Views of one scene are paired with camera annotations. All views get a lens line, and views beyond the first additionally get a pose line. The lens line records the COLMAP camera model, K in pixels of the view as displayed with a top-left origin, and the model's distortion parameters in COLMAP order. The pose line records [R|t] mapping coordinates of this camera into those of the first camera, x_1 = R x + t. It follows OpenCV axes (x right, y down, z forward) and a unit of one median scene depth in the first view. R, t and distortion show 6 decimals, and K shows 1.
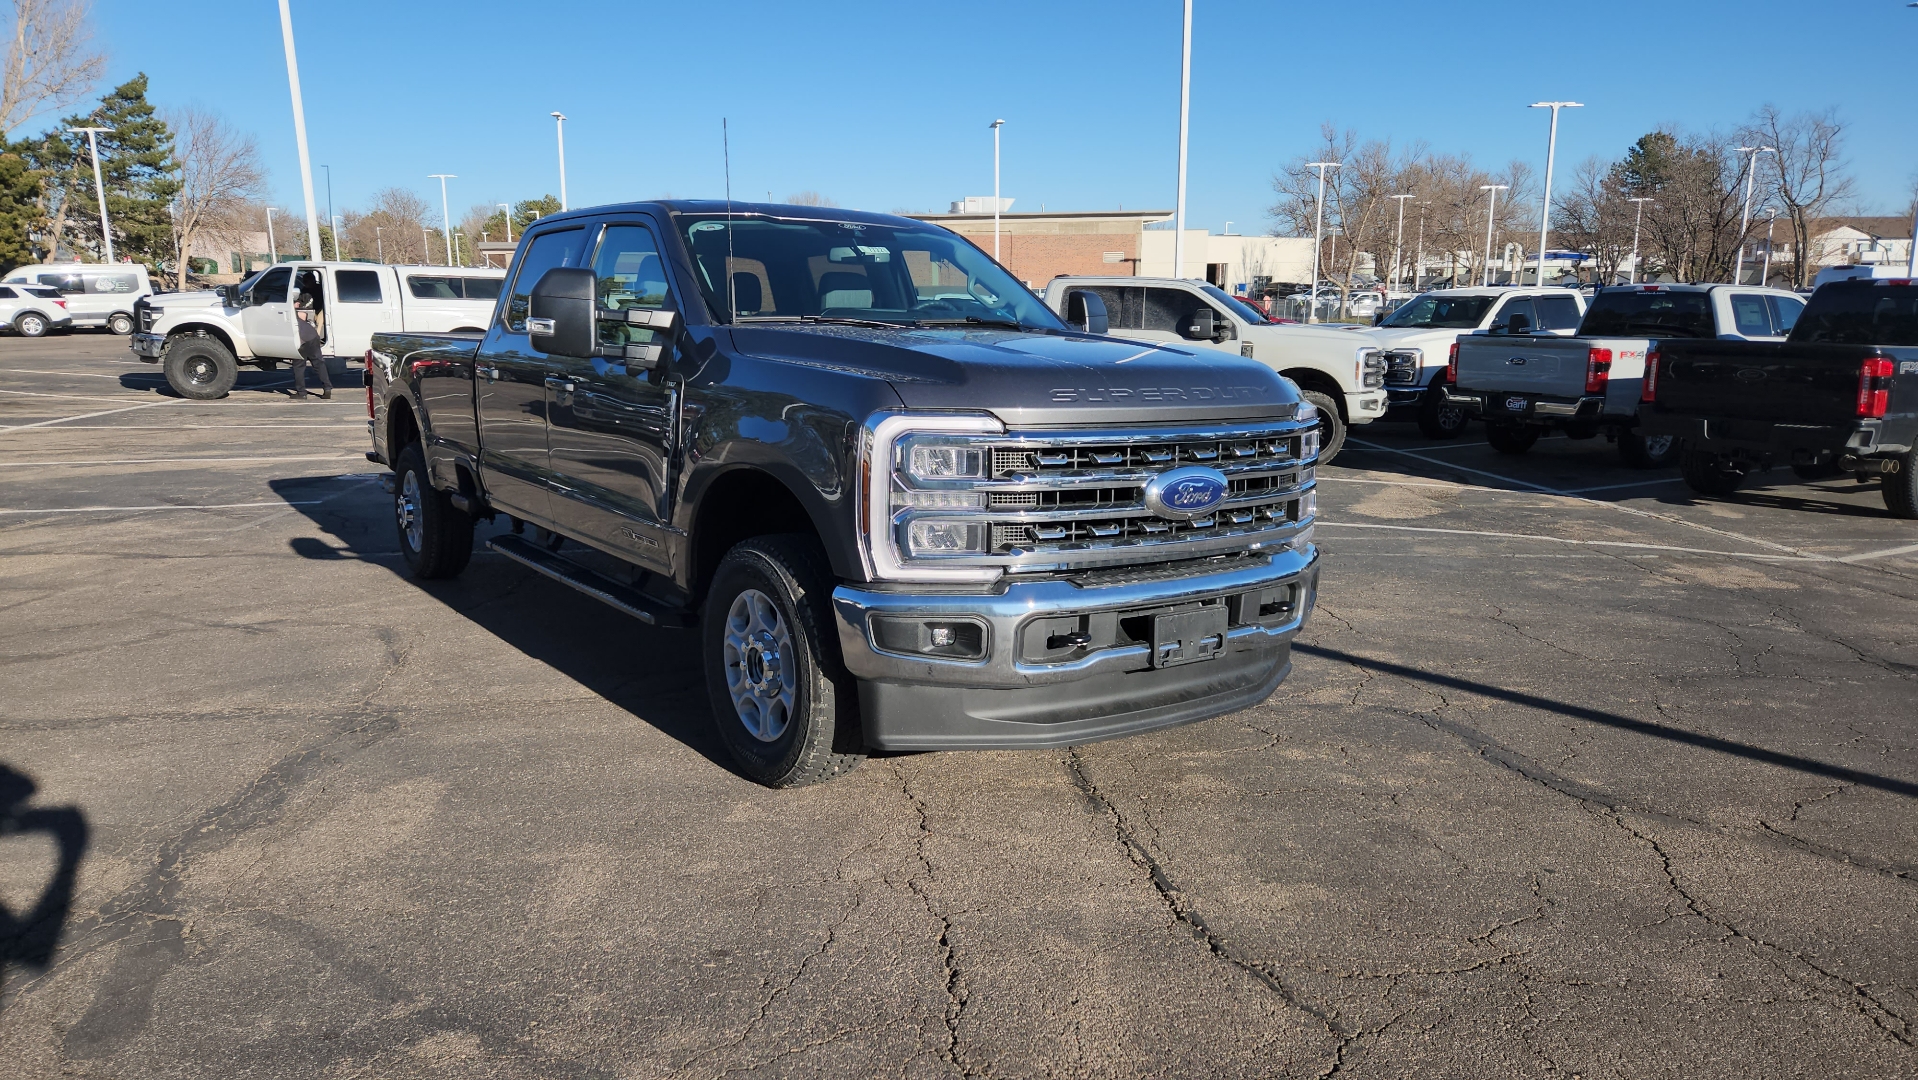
lens RADIAL K [[1271.9, 0, 917.4], [0, 1271.9, 543.2], [0, 0, 1]] dist [0.065441, -0.050507]
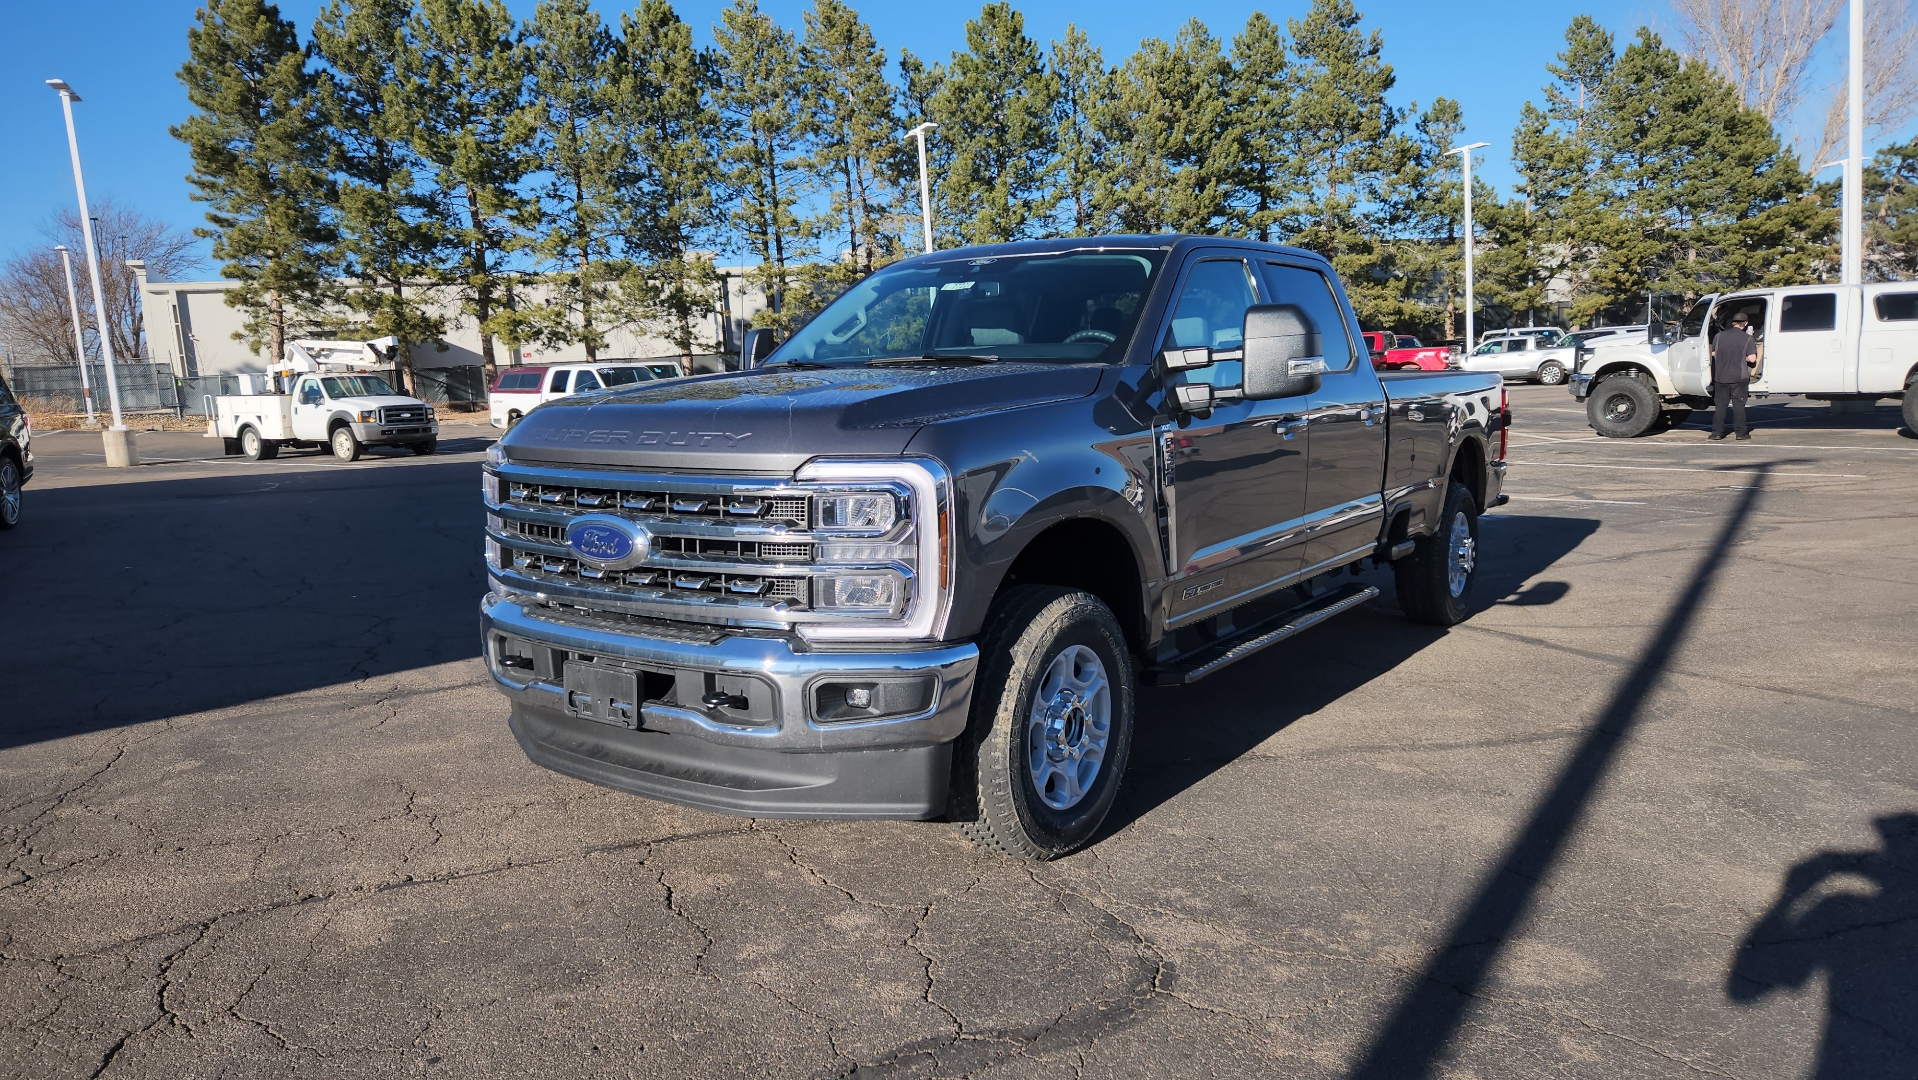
lens RADIAL K [[1279.1, 0, 919.4], [0, 1279.1, 528.0], [0, 0, 1]] dist [0.065402, -0.056292]
pose [[0.326519, 0.088960, -0.940995, 0.222380], [-0.126884, 0.990675, 0.049629, -0.023845], [0.936635, 0.103192, 0.334762, 0.167970]]
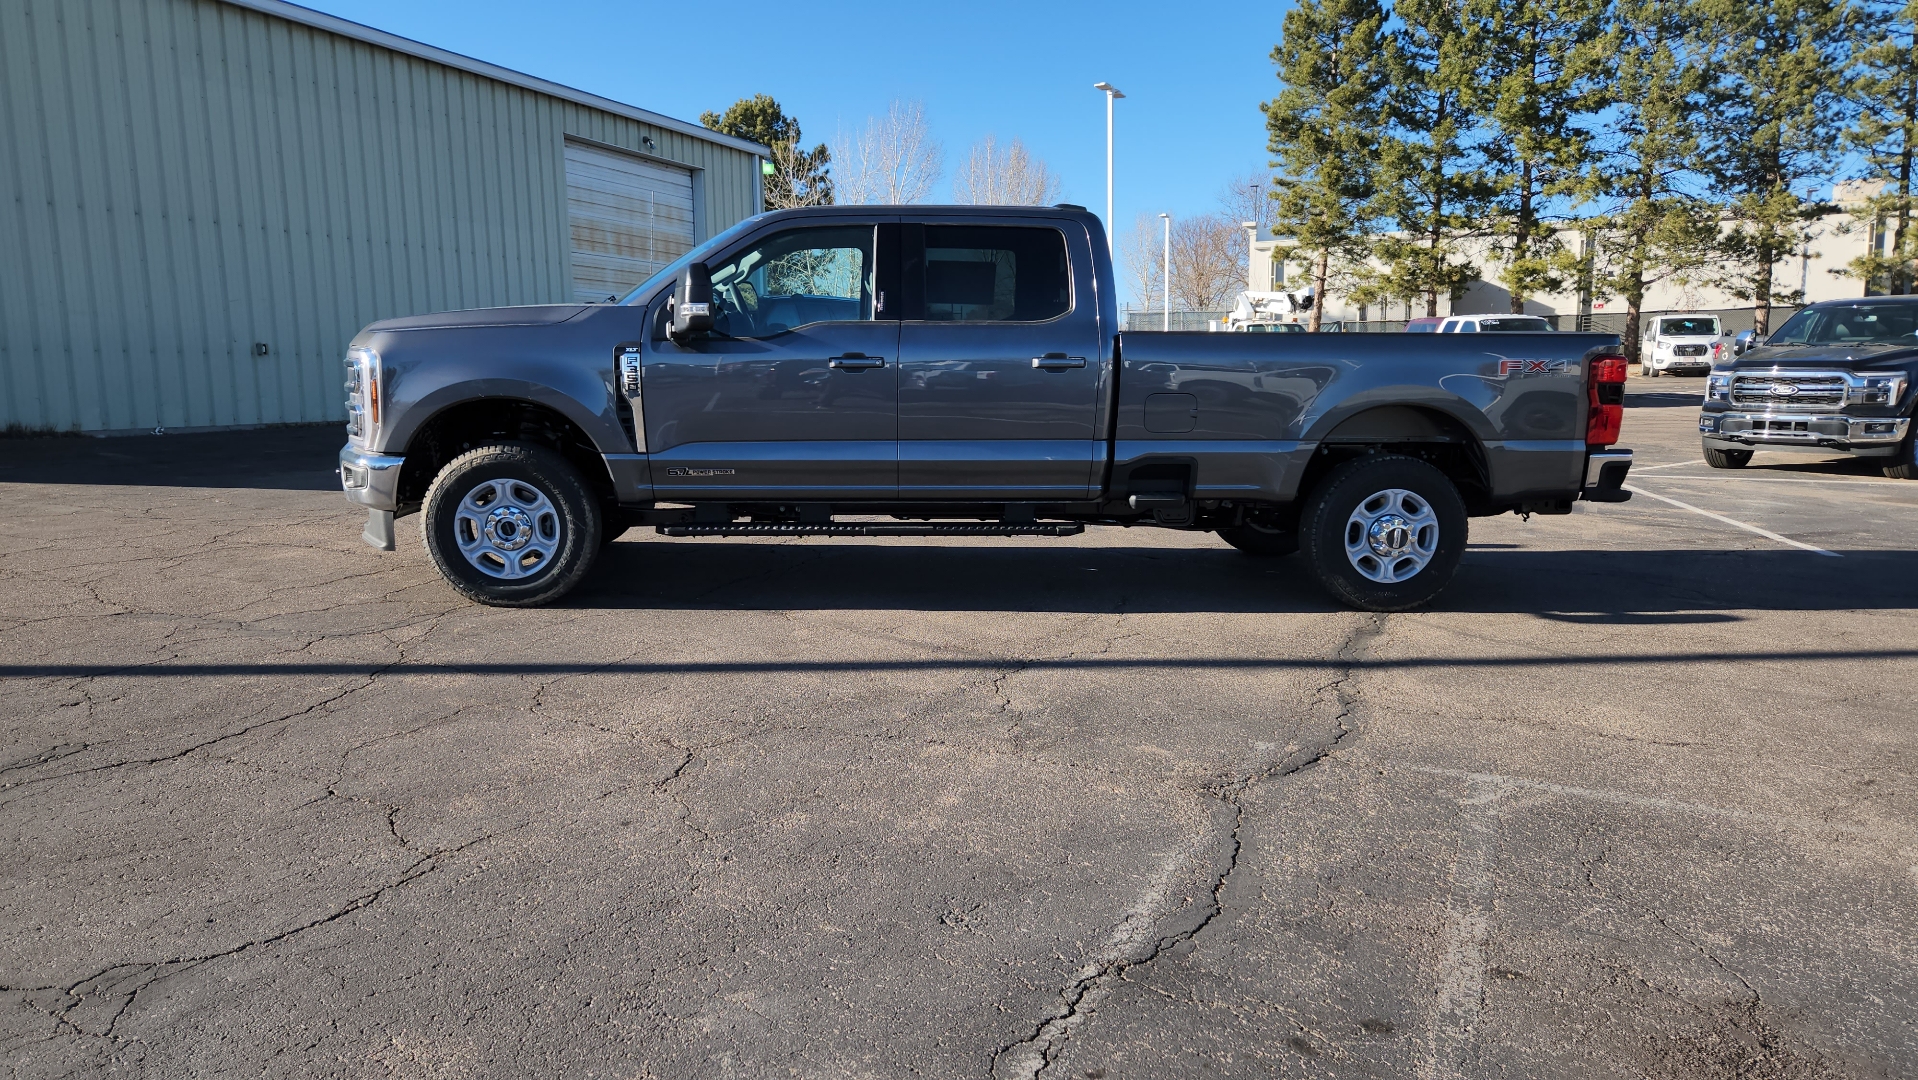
lens RADIAL K [[1274.9, 0, 925.9], [0, 1274.9, 544.3], [0, 0, 1]] dist [0.075047, -0.059853]
pose [[-0.493161, 0.120138, -0.861603, 0.268984], [-0.162326, 0.960315, 0.226814, -0.070173], [0.854659, 0.251716, -0.454089, 0.479221]]
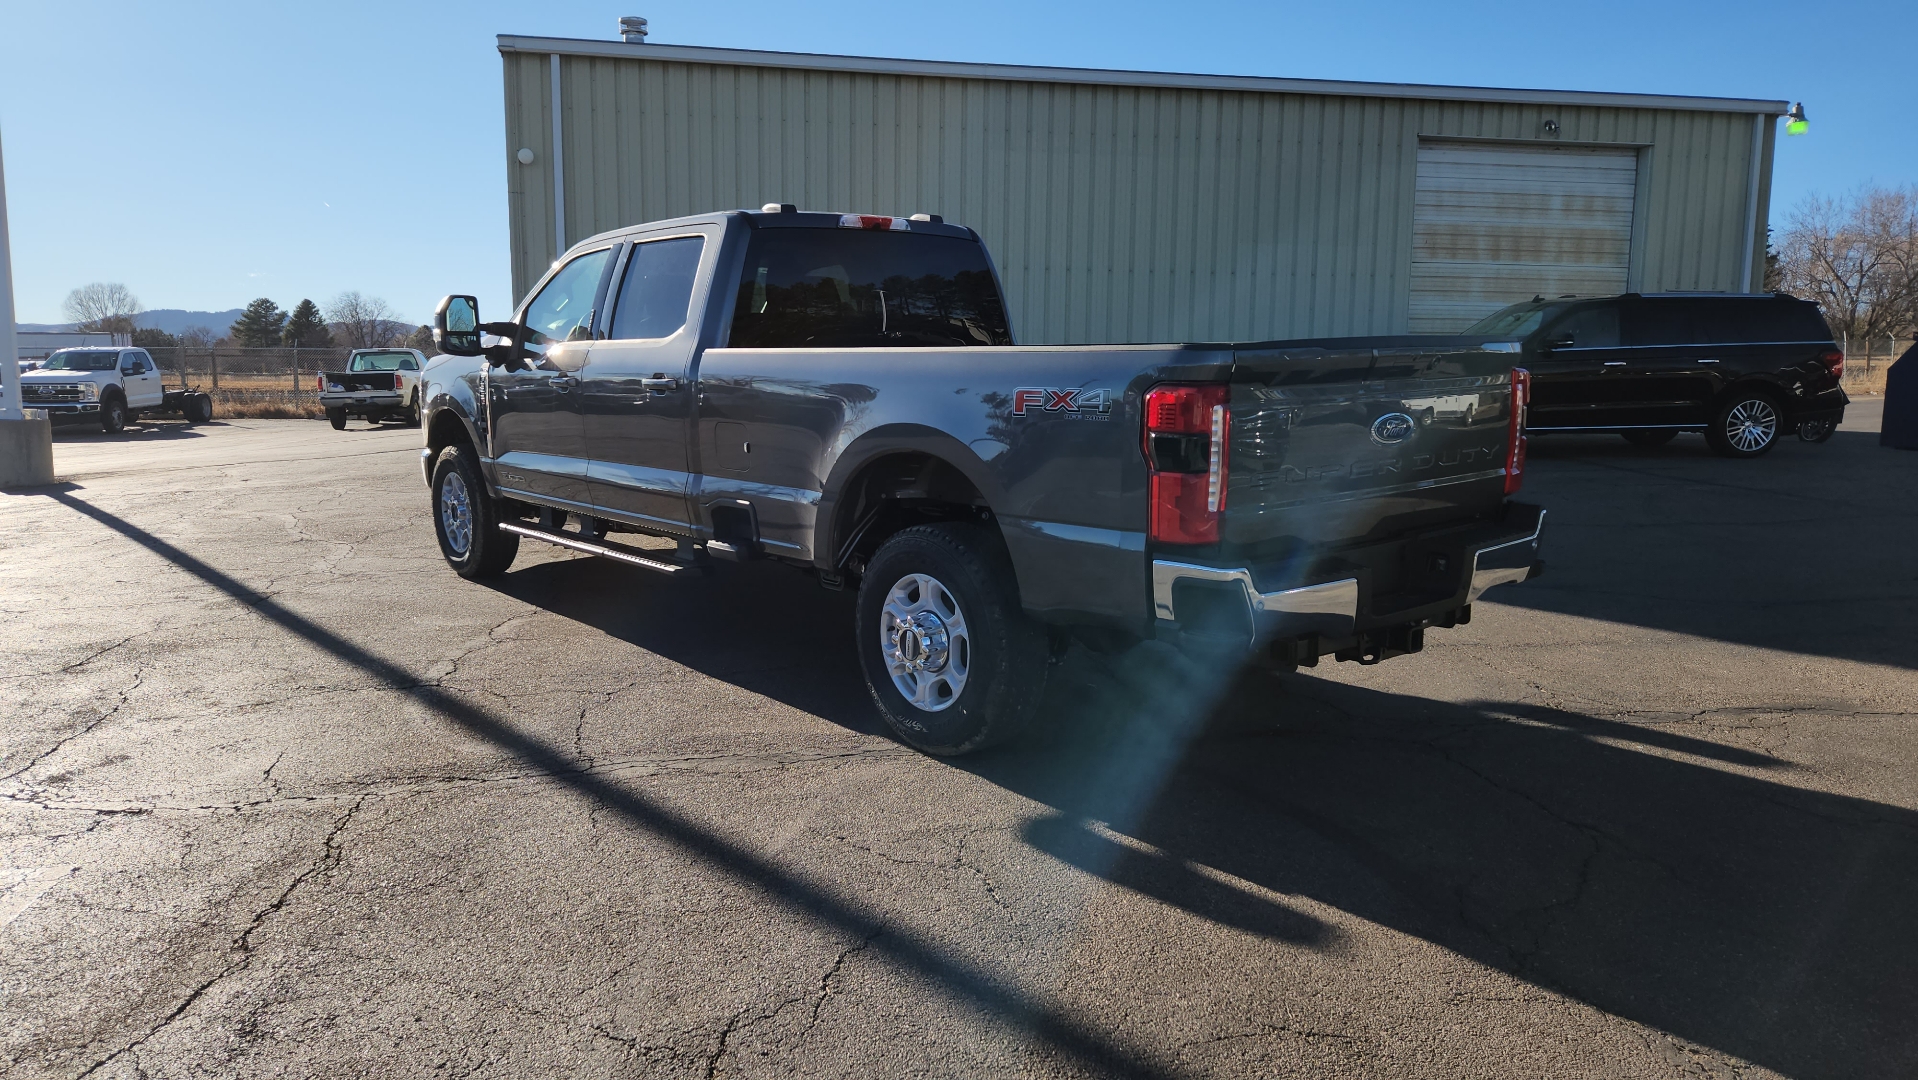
lens RADIAL K [[1269.7, 0, 926.3], [0, 1269.7, 538.1], [0, 0, 1]] dist [0.073686, -0.058293]
pose [[-0.994855, 0.004780, -0.101192, -0.046976], [-0.026485, 0.951873, 0.305347, -0.101777], [0.097781, 0.306456, -0.946849, 0.633949]]
